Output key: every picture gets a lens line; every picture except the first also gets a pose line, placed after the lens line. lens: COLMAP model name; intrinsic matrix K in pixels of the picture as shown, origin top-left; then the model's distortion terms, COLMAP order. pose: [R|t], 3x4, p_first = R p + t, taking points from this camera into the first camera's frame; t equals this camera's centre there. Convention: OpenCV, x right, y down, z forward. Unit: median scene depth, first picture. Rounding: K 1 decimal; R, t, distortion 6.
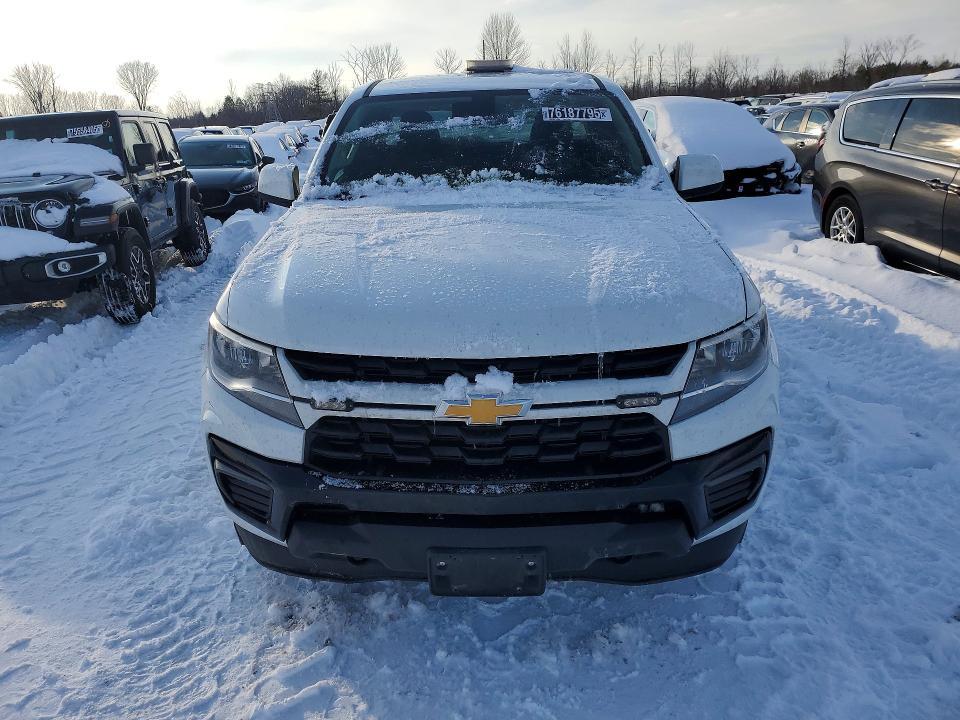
lens RADIAL K [[789.8, 0, 480.0], [0, 789.8, 360.0], [0, 0, 1]] dist [0.028169, -0.000354]
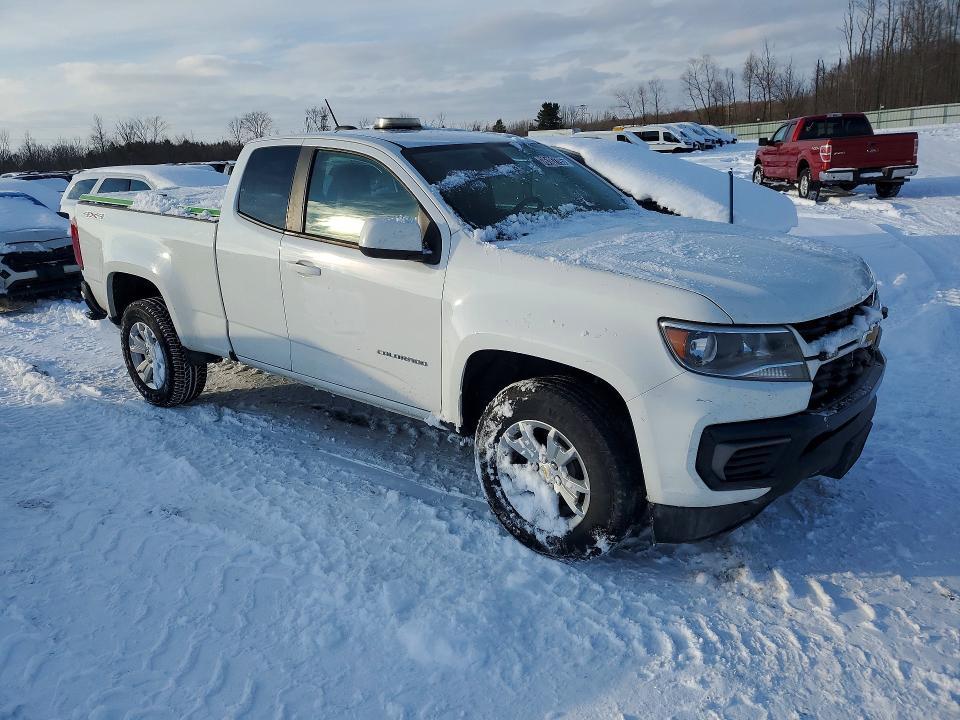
lens RADIAL K [[777.6, 0, 480.0], [0, 777.6, 360.0], [0, 0, 1]] dist [0.011873, 0.006081]
pose [[0.595264, -0.207343, 0.776318, -1.372691], [0.272728, 0.960917, 0.047525, -0.140021], [-0.755831, 0.183434, 0.628548, 0.525777]]
